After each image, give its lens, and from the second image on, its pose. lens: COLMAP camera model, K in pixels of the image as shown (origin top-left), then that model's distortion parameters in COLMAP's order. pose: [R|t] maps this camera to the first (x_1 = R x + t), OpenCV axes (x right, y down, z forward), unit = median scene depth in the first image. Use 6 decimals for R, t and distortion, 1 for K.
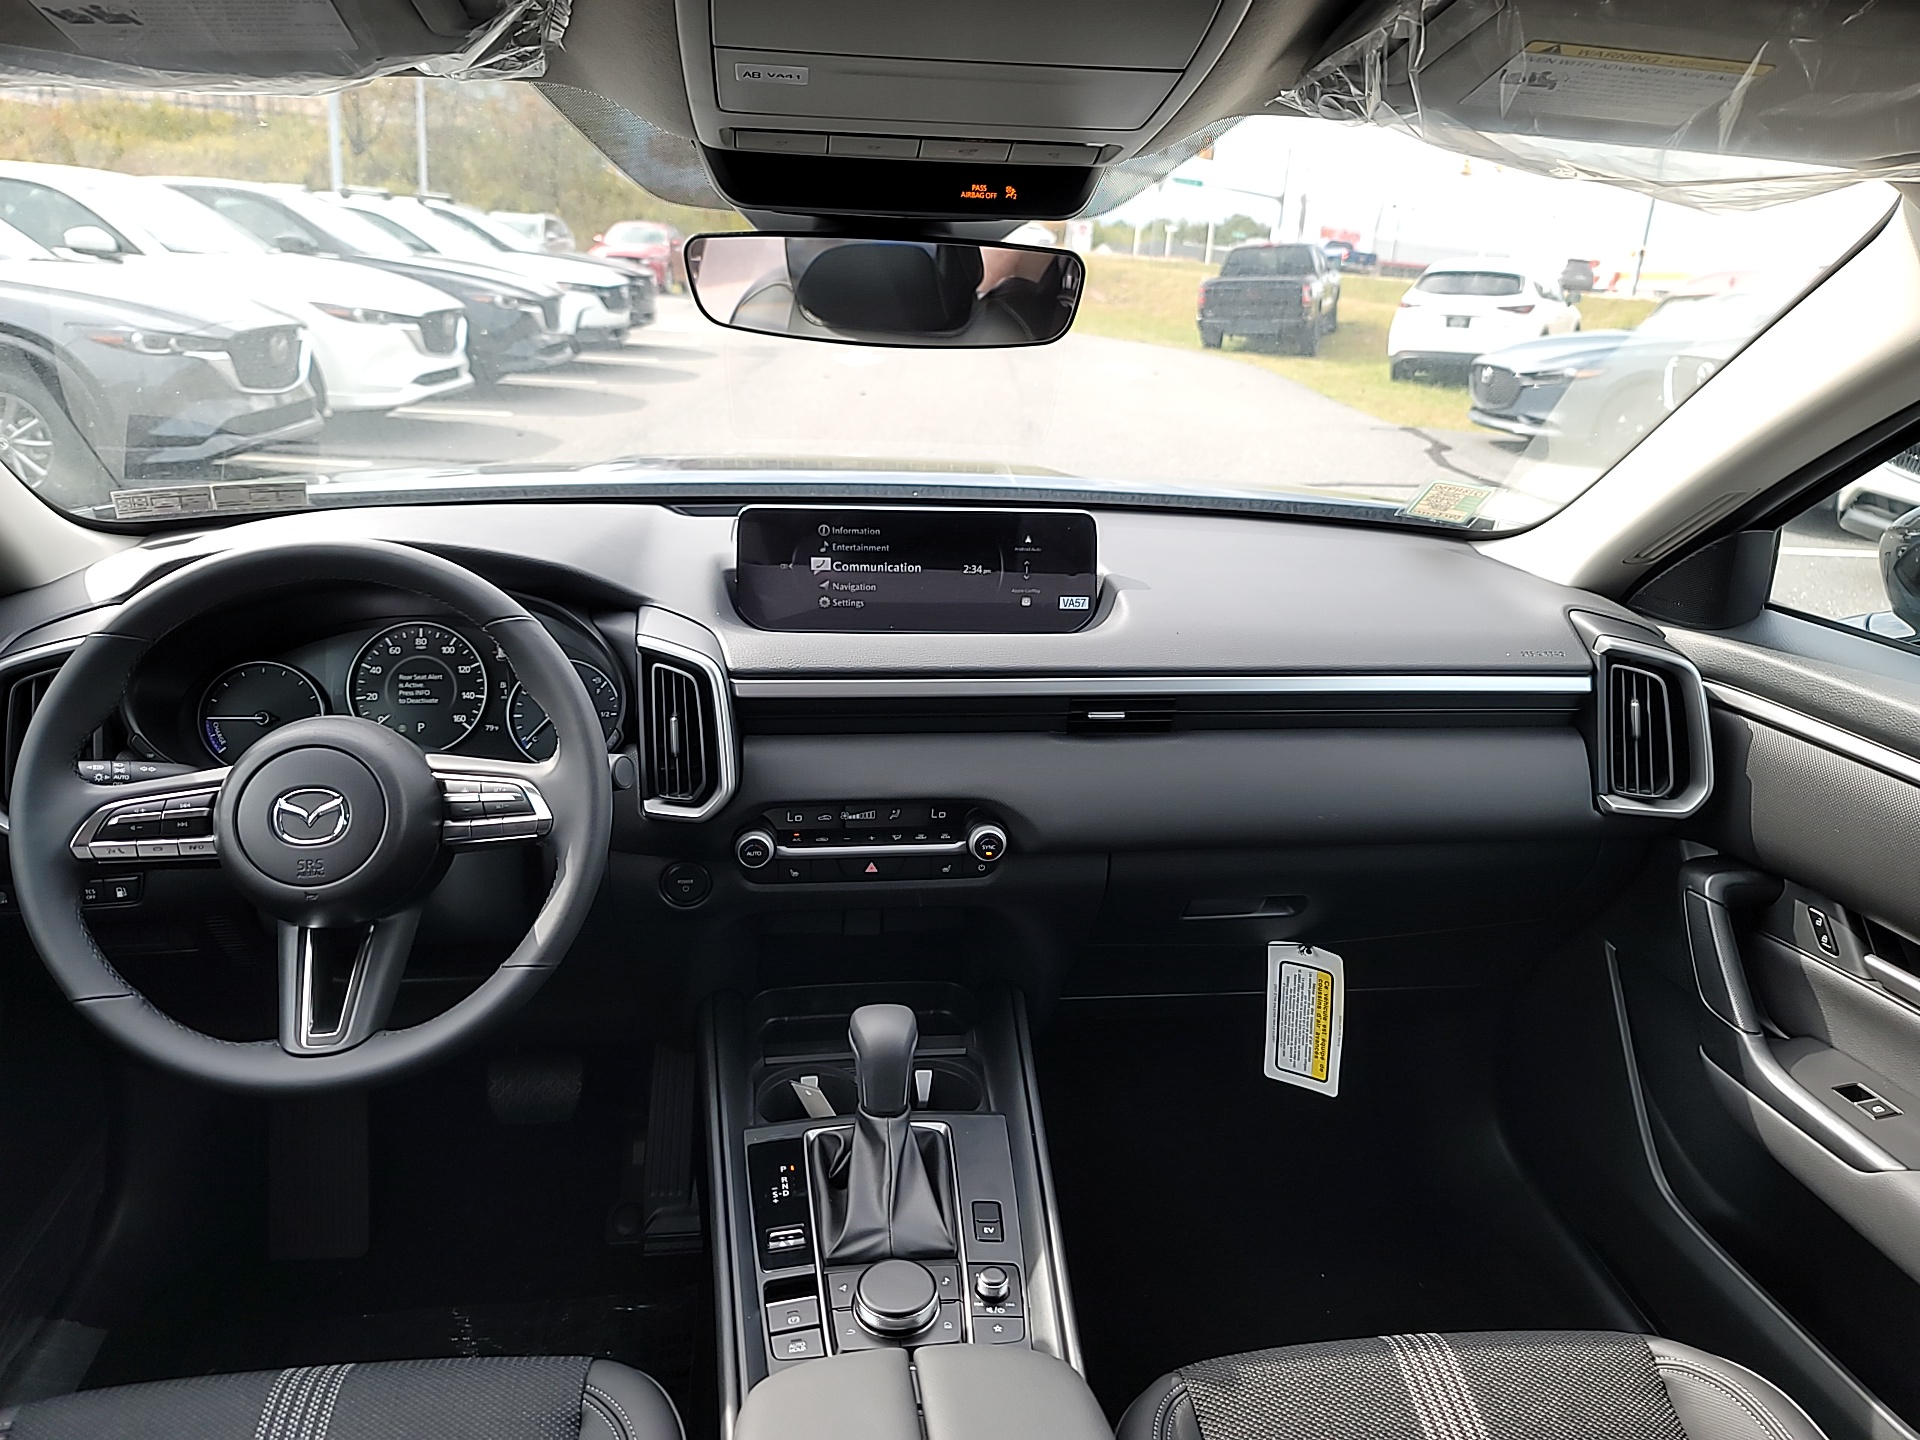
lens RADIAL K [[1413.0, 0, 966.0], [0, 1413.0, 722.0], [0, 0, 1]] dist [0.024601, -0.006775]
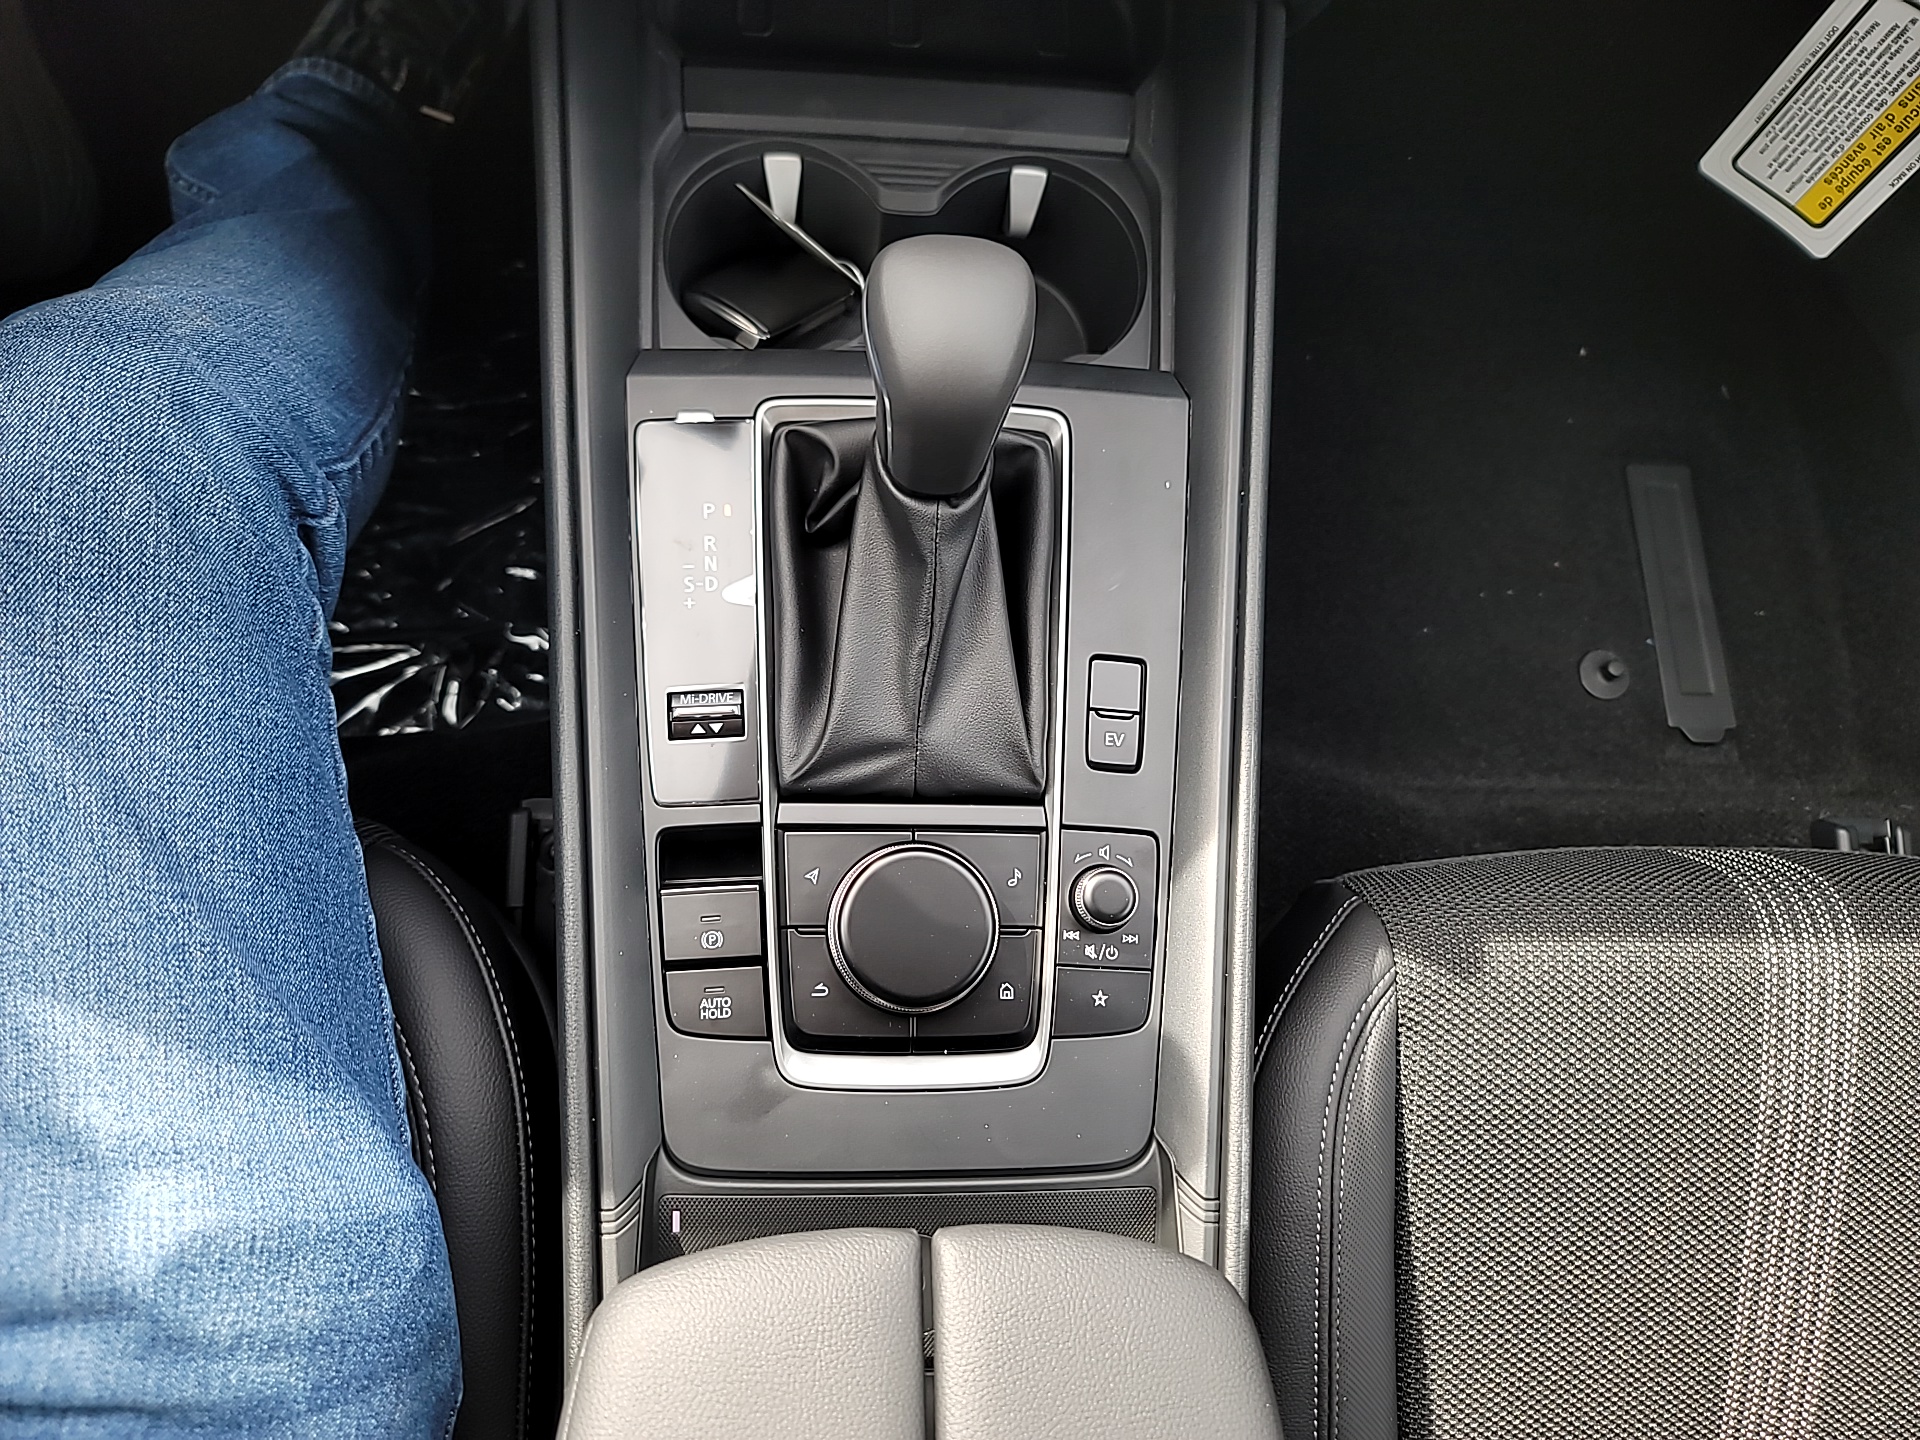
lens RADIAL K [[1413.0, 0, 966.0], [0, 1413.0, 722.0], [0, 0, 1]] dist [0.024601, -0.006775]
pose [[0.989251, 0.137207, 0.050571, -0.062935], [-0.116469, 0.530187, 0.839843, -0.058167], [0.088420, -0.836705, 0.540468, 0.748005]]
